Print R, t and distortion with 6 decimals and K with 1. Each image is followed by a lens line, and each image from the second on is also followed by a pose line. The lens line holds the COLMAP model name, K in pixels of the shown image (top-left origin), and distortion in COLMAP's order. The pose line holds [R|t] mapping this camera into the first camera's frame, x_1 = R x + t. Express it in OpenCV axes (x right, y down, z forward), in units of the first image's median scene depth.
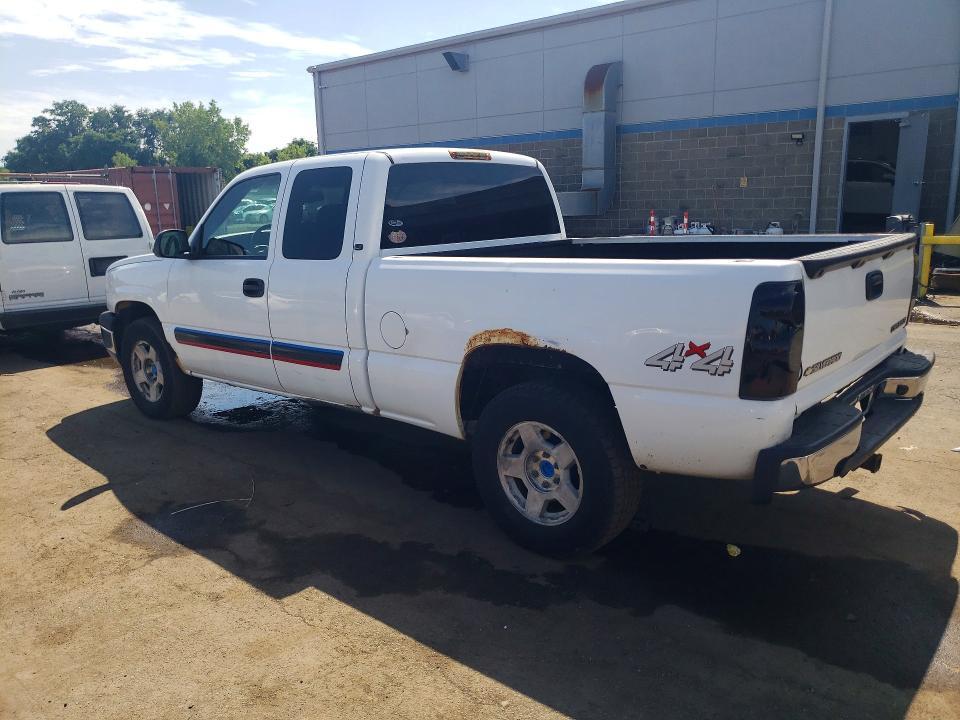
lens RADIAL K [[789.5, 0, 480.0], [0, 789.5, 360.0], [0, 0, 1]] dist [-0.010171, 0.067258]
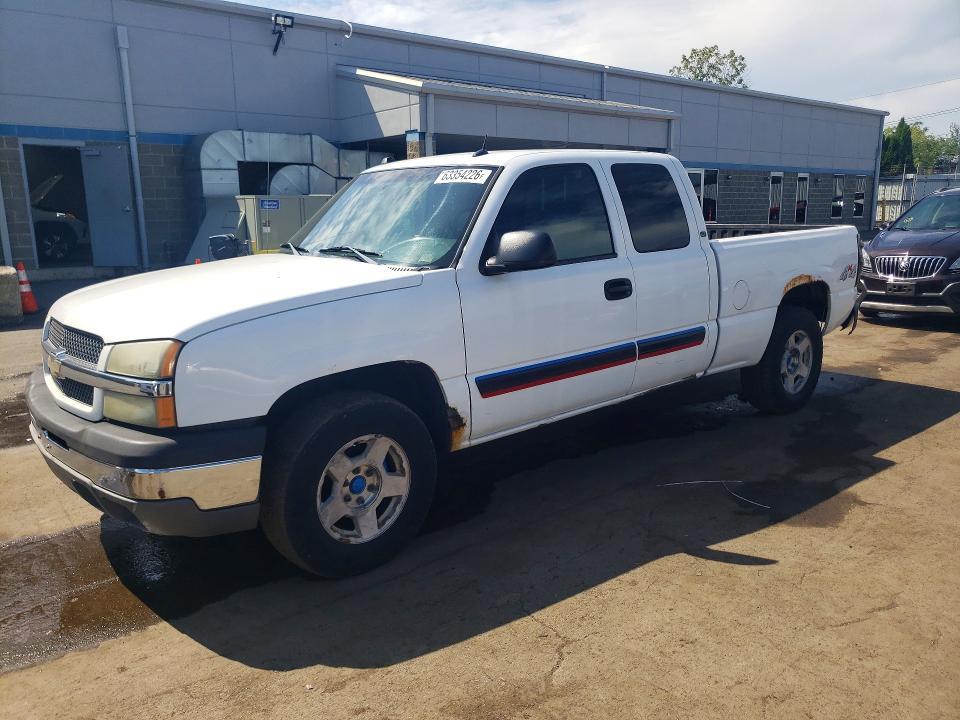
lens RADIAL K [[789.5, 0, 480.0], [0, 789.5, 360.0], [0, 0, 1]] dist [-0.010171, 0.067258]
pose [[0.104391, -0.162688, 0.981140, -1.336425], [0.214259, 0.967043, 0.137554, -0.189663], [-0.971182, 0.195859, 0.135808, 1.161323]]
